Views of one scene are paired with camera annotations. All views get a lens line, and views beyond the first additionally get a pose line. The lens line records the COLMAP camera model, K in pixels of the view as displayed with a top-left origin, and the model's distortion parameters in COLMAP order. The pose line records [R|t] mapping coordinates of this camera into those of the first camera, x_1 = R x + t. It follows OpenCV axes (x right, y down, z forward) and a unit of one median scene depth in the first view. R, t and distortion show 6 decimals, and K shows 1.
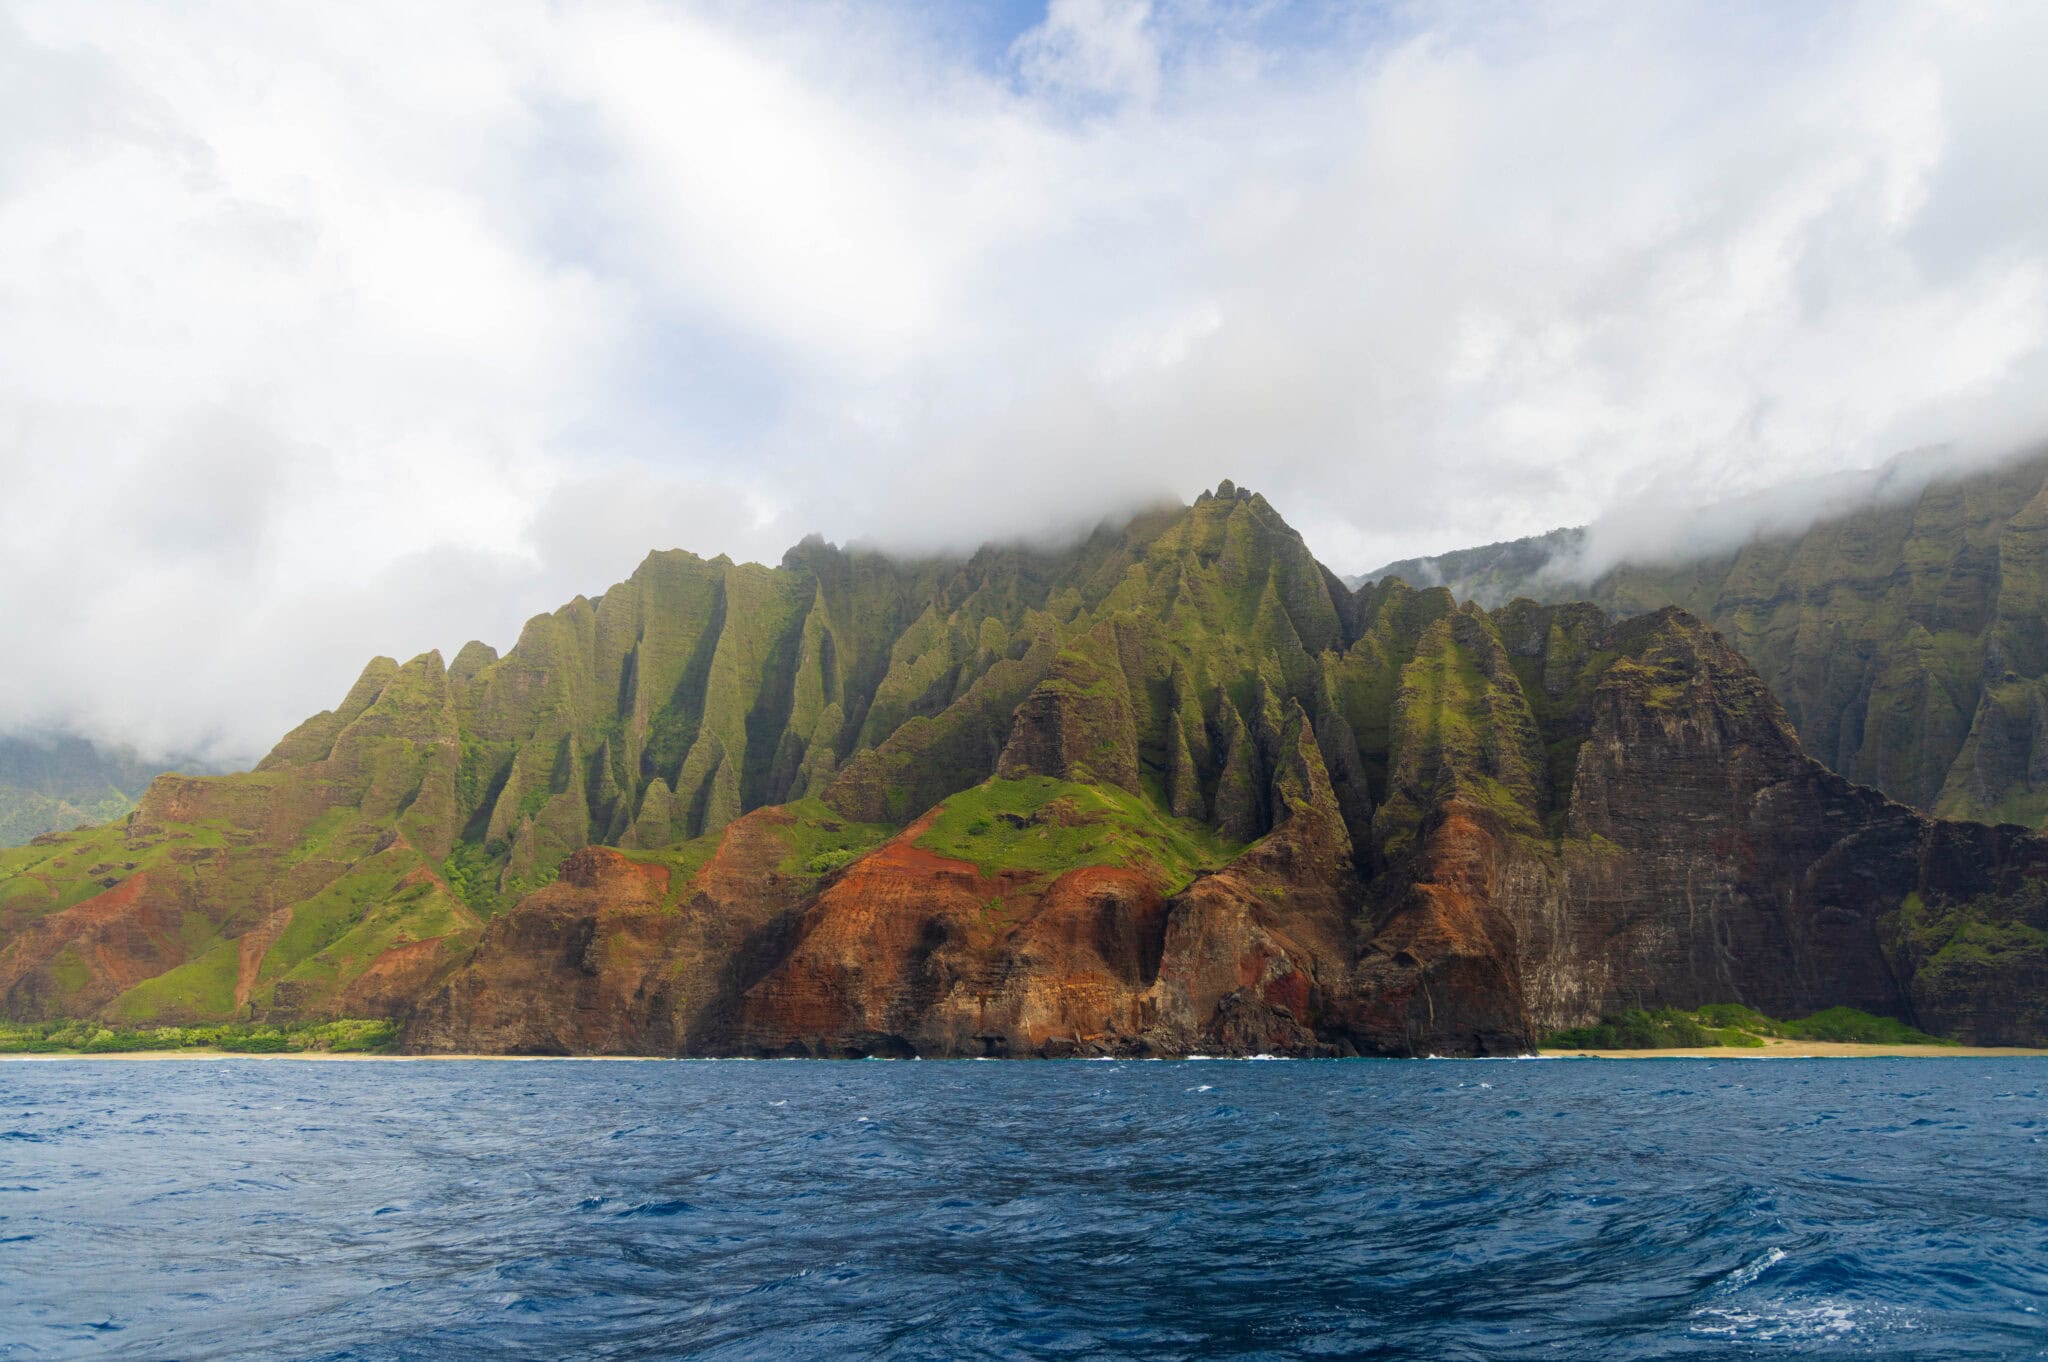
lens RADIAL K [[1388.0, 0, 1033.7], [0, 1388.0, 670.7], [0, 0, 1]] dist [0.008028, -0.004848]
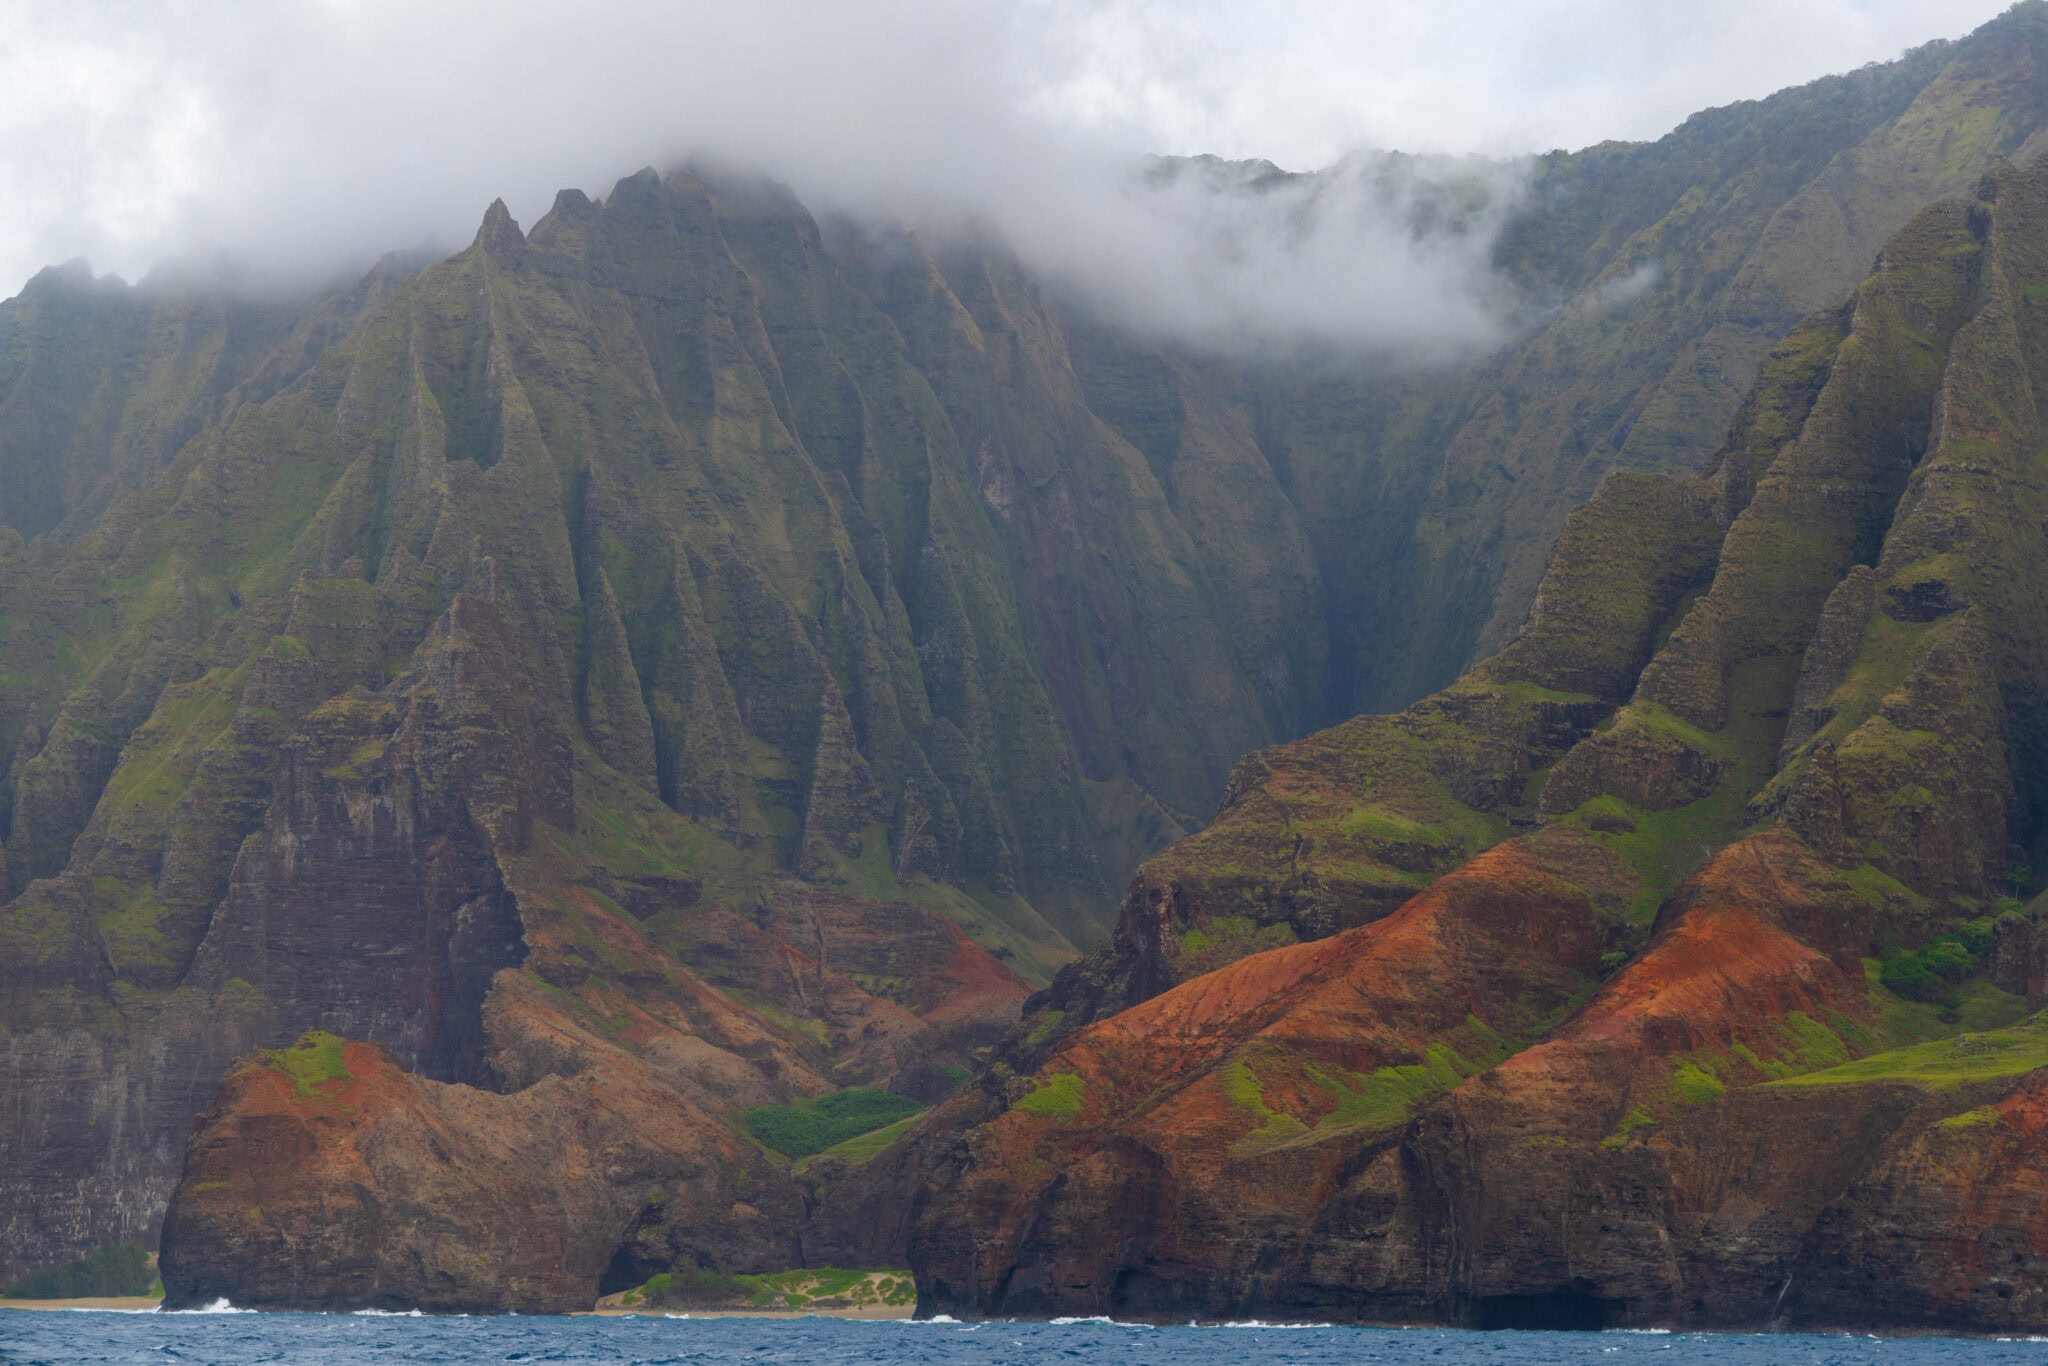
lens RADIAL K [[4543.3, 0, 1033.8], [0, 4543.3, 685.4], [0, 0, 1]] dist [0.045678, 0.000000]
pose [[0.939549, -0.031553, -0.340957, 1.471529], [0.076066, 0.990098, 0.117983, -0.239407], [0.333858, -0.136786, 0.932646, -0.838373]]
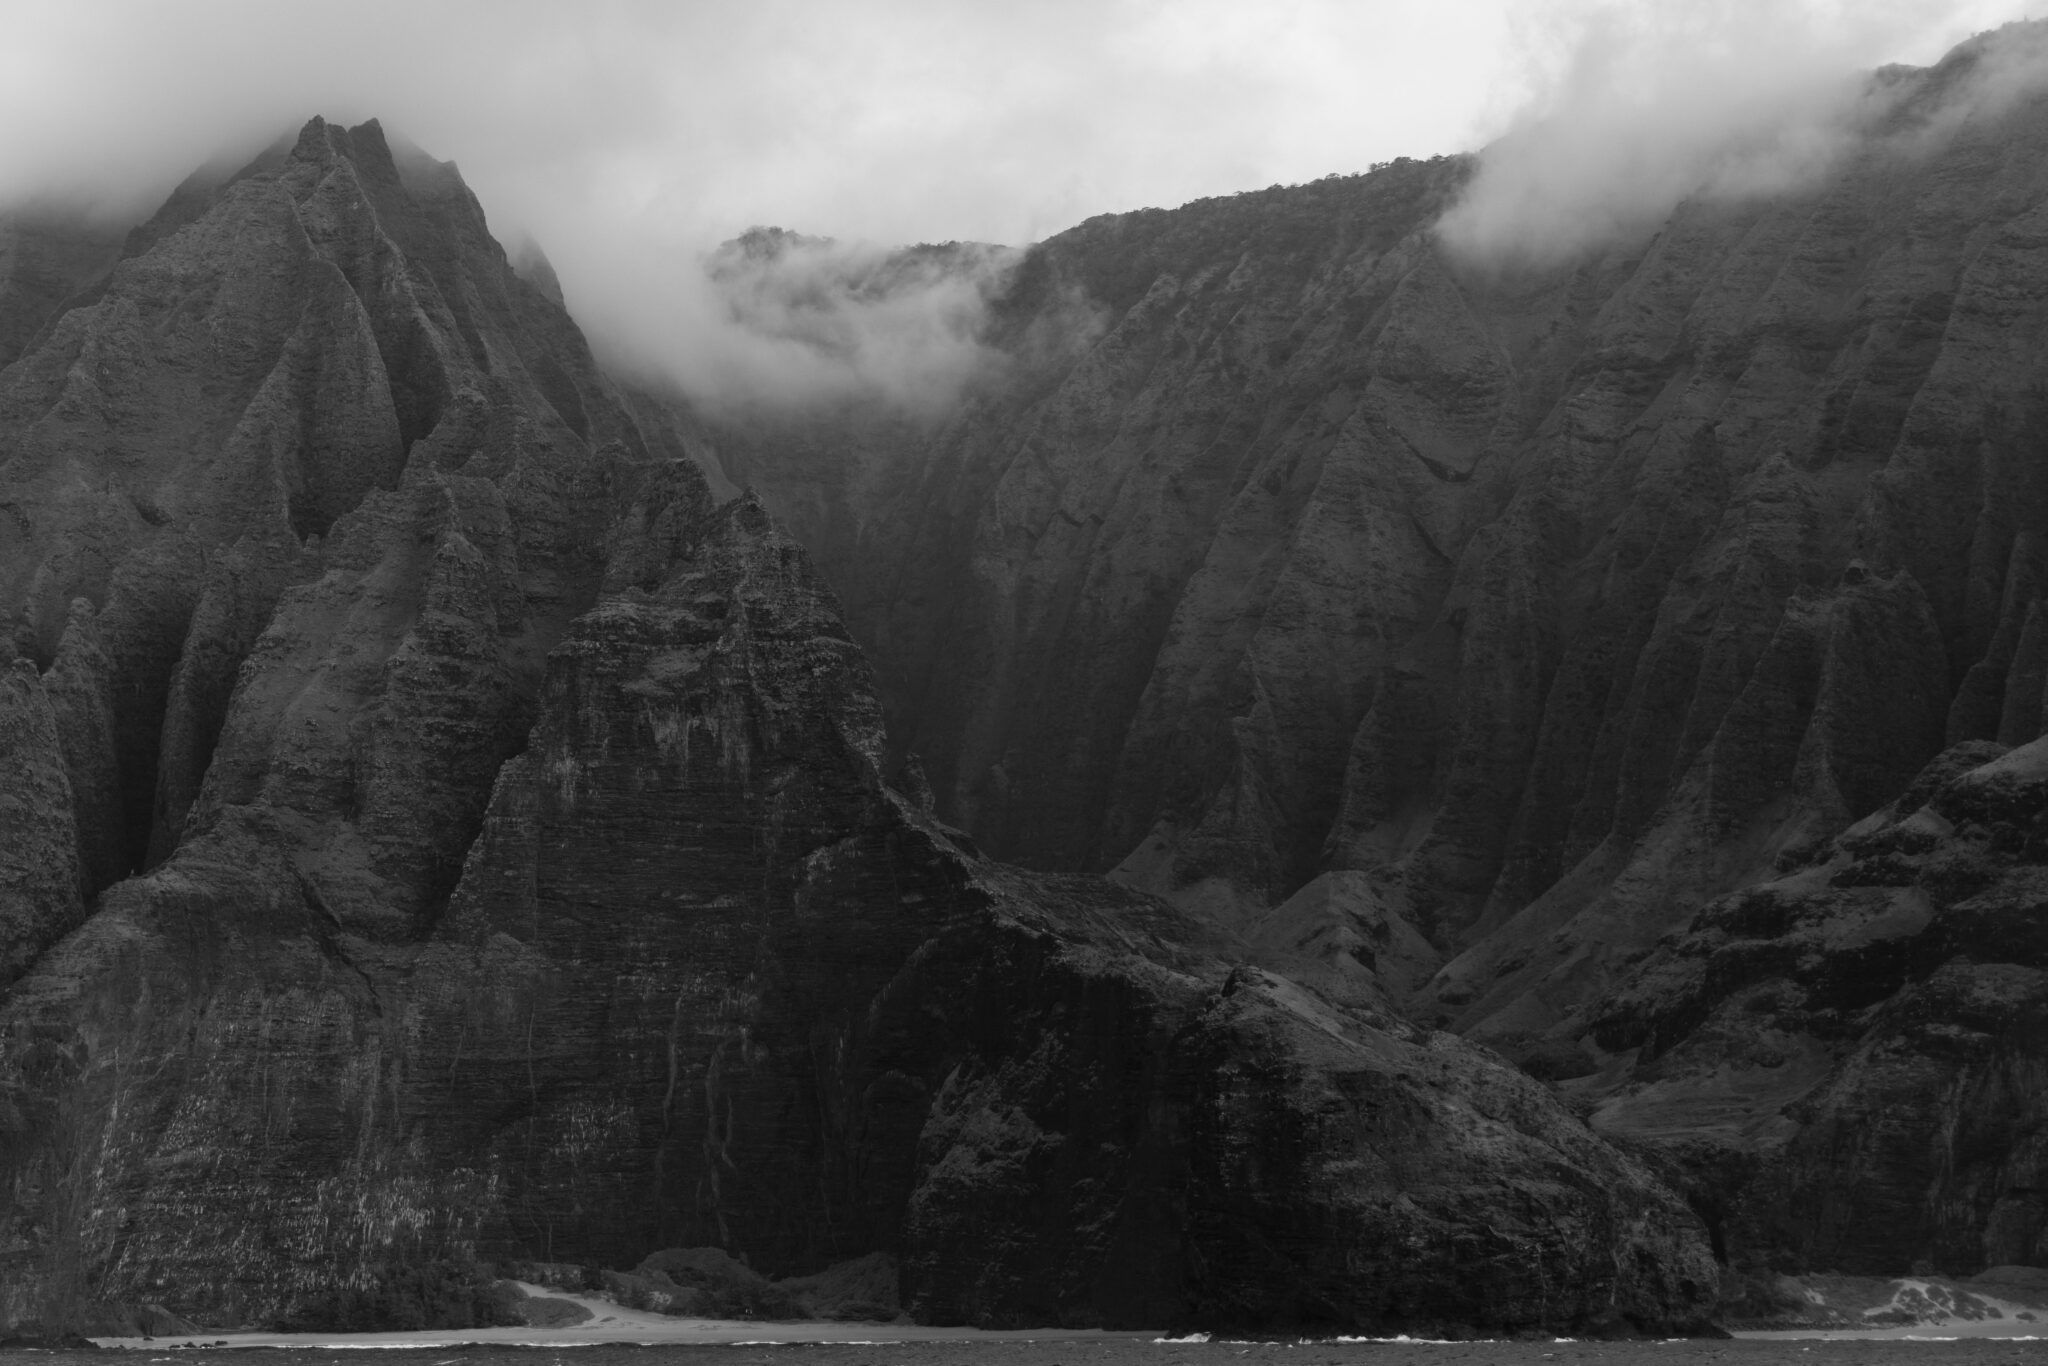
lens RADIAL K [[3605.3, 0, 1016.8], [0, 3605.3, 678.7], [0, 0, 1]] dist [0.031807, 0.000000]
pose [[0.999023, 0.005984, 0.043793, 0.534207], [-0.009937, 0.995835, 0.090627, -0.105370], [-0.043068, -0.090974, 0.994922, -0.369208]]
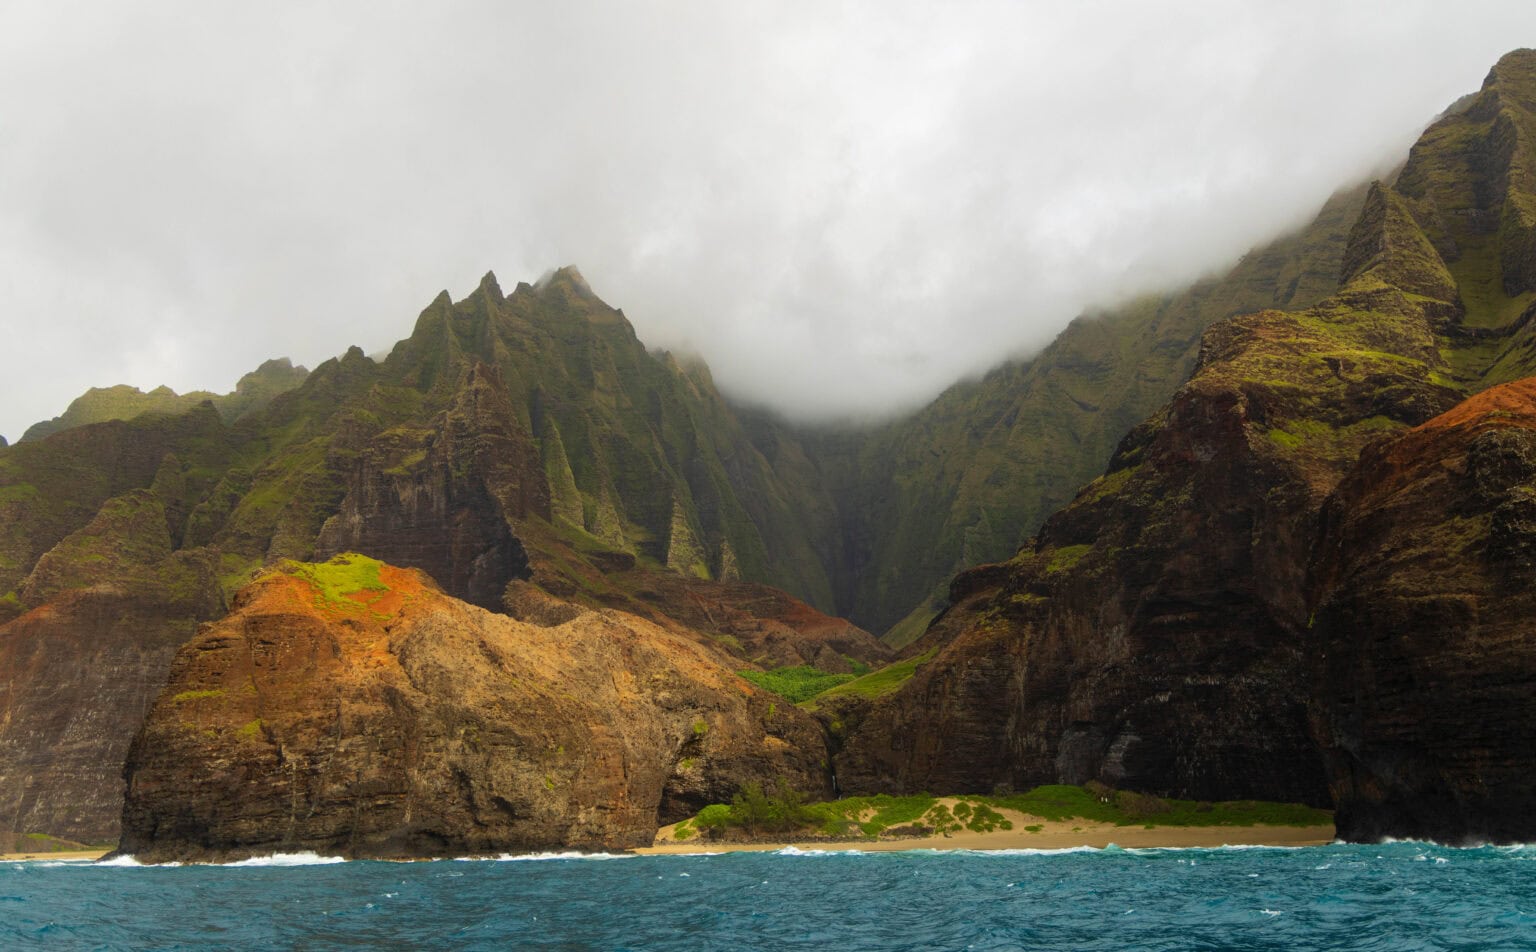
lens RADIAL K [[1309.9, 0, 784.2], [0, 1309.9, 443.4], [0, 0, 1]] dist [-0.007257, 0.025045]
pose [[0.975227, -0.073713, -0.208565, 0.894108], [0.068631, 0.997144, -0.031509, 0.051727], [0.210292, 0.016415, 0.977501, 0.201169]]
